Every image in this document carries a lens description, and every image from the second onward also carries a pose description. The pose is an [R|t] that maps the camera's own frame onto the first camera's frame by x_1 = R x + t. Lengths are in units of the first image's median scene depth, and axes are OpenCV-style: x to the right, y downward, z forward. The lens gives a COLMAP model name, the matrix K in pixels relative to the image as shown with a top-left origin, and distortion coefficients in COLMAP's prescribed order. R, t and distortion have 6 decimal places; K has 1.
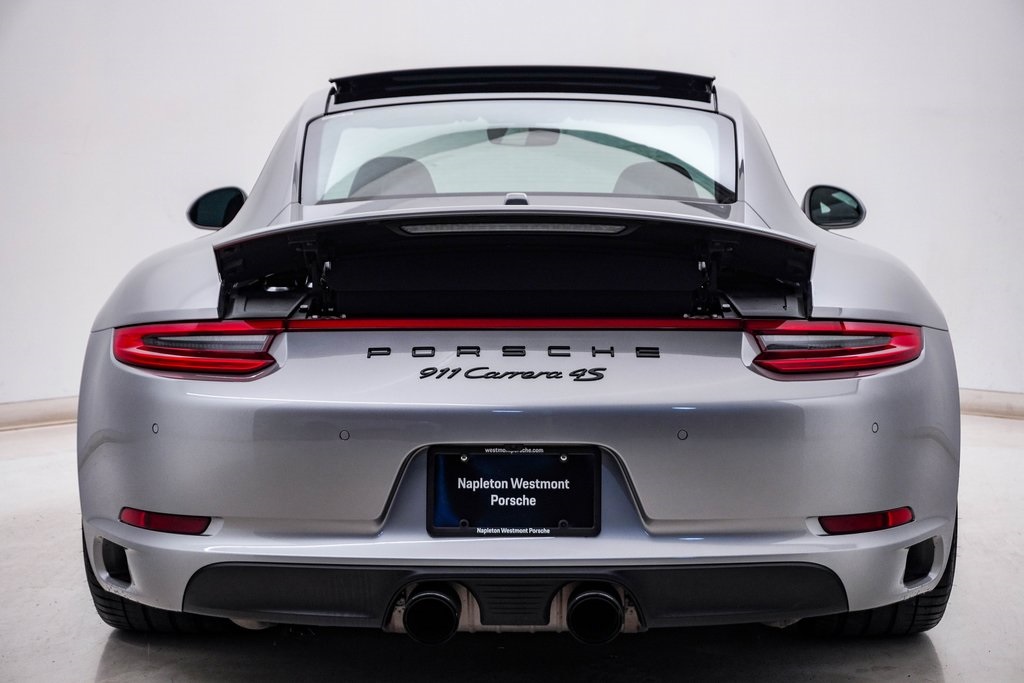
lens RADIAL K [[2215.1, 0, 512.0], [0, 2215.1, 341.5], [0, 0, 1]] dist [-0.075267, -0.126463]
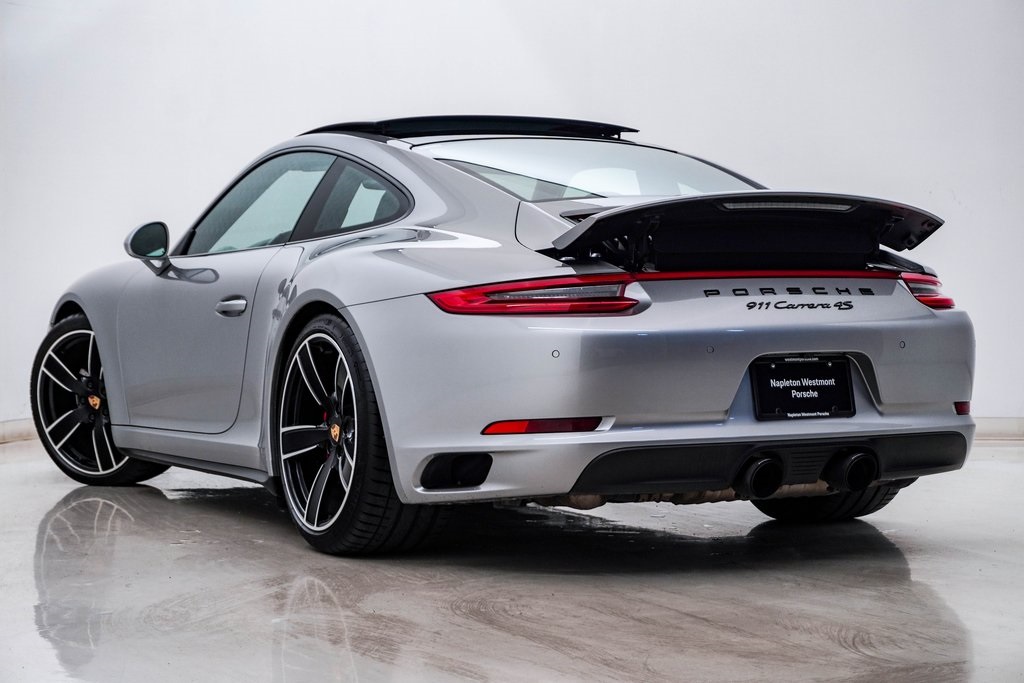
lens RADIAL K [[2215.1, 0, 512.0], [0, 2215.1, 341.5], [0, 0, 1]] dist [-0.075267, -0.126463]
pose [[0.880926, -0.016919, 0.472952, -0.842502], [0.048676, 0.997300, -0.054987, 0.107369], [-0.470745, 0.071460, 0.879371, -0.173047]]
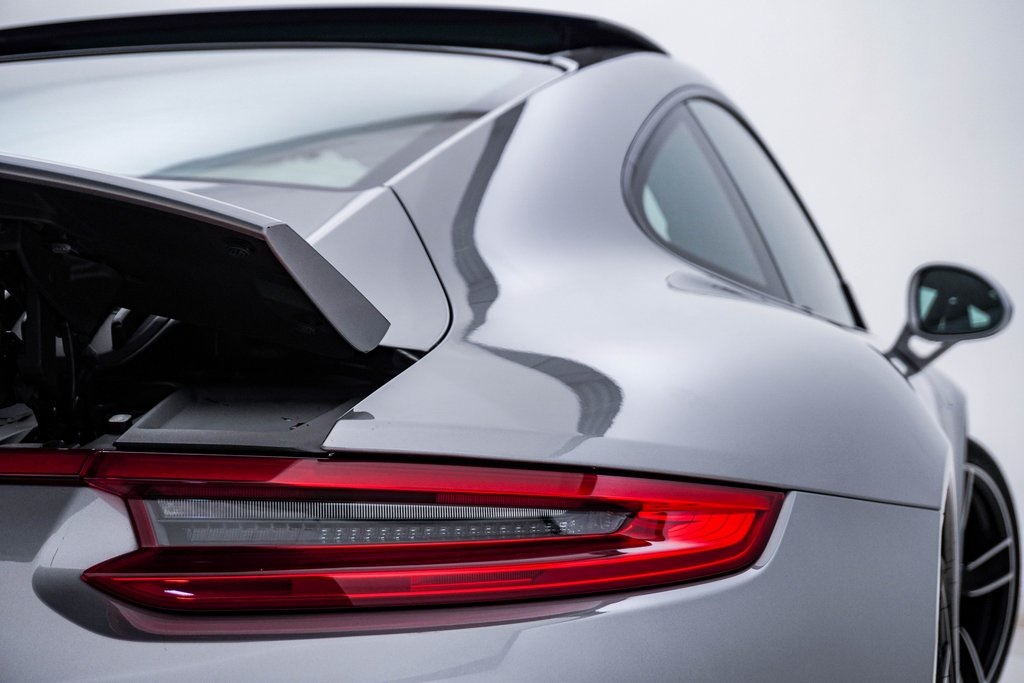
lens RADIAL K [[2286.4, 0, 512.0], [0, 2286.4, 341.5], [0, 0, 1]] dist [-0.040106, -0.108146]
pose [[0.973369, 0.003839, -0.229210, 0.255876], [-0.024627, 0.995825, -0.087902, 0.002771], [0.227916, 0.091205, 0.969400, 0.688578]]
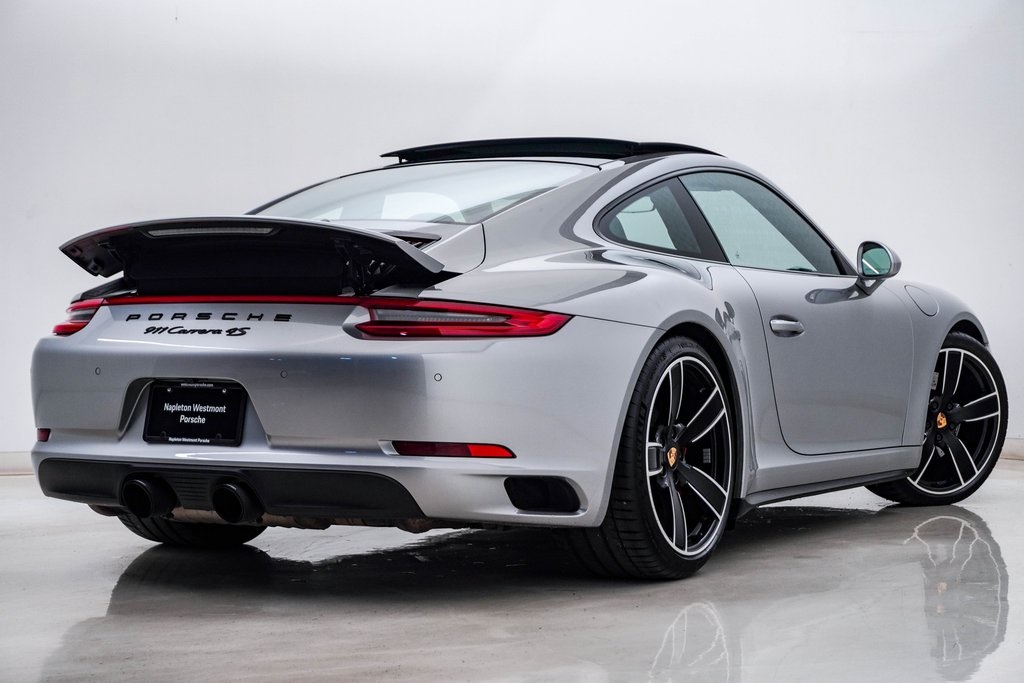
lens RADIAL K [[2286.4, 0, 512.0], [0, 2286.4, 341.5], [0, 0, 1]] dist [-0.040106, -0.108146]
pose [[0.868742, 0.008367, -0.495195, 0.909961], [-0.046138, 0.996877, -0.064098, 0.106578], [0.493112, 0.078531, 0.866414, -0.181973]]
